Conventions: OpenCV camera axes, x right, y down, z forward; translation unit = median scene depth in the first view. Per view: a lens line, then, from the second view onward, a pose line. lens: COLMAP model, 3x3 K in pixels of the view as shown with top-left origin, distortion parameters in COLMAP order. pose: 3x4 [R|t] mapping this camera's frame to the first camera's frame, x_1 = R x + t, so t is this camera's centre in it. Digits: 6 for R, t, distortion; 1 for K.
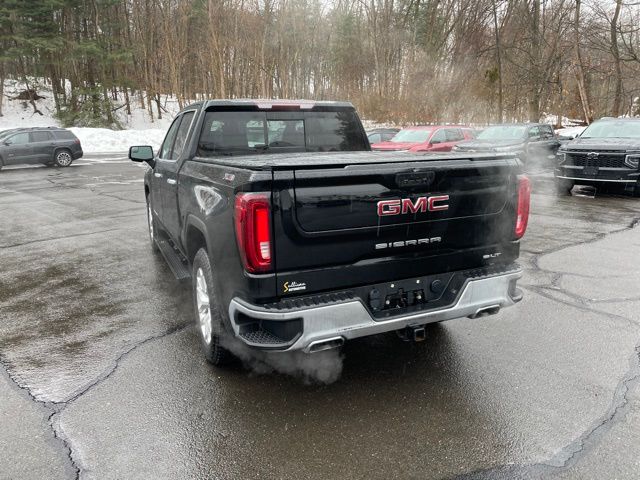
lens RADIAL K [[482.7, 0, 318.2], [0, 482.7, 236.0], [0, 0, 1]] dist [0.091591, -0.114353]
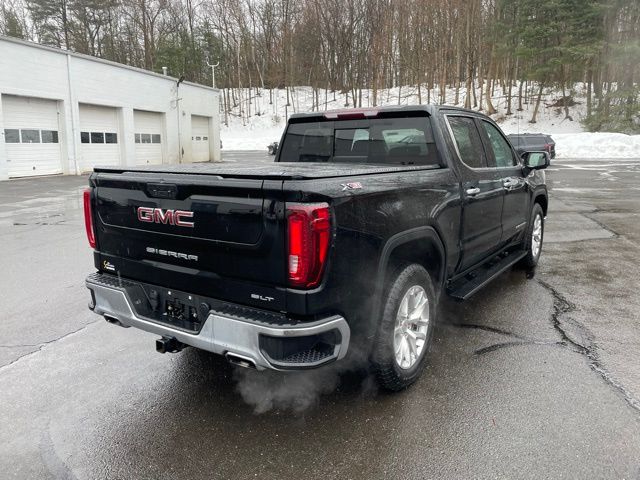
lens RADIAL K [[483.2, 0, 322.0], [0, 483.2, 235.6], [0, 0, 1]] dist [0.089168, -0.113664]
pose [[0.519384, 0.165483, -0.838365, 1.127881], [-0.174170, 0.980977, 0.085731, -0.155002], [0.836603, 0.101490, 0.538326, 0.682745]]
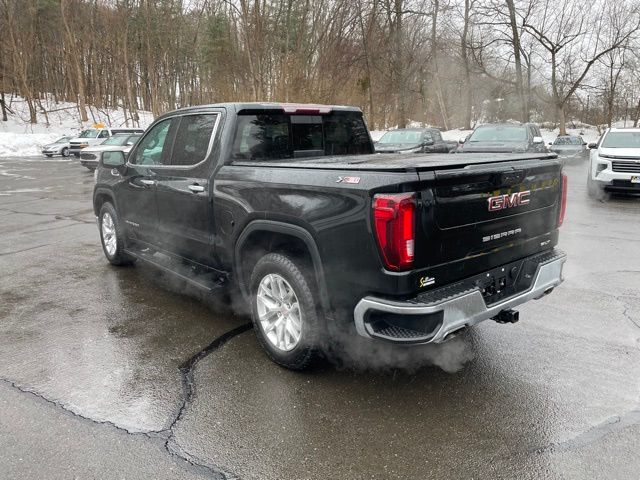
lens RADIAL K [[482.7, 0, 318.2], [0, 482.7, 236.0], [0, 0, 1]] dist [0.091591, -0.114353]
pose [[0.962690, -0.055008, 0.264955, -0.489122], [0.057078, 0.998370, -0.000114, -0.006634], [-0.264517, 0.015233, 0.964261, 0.035756]]
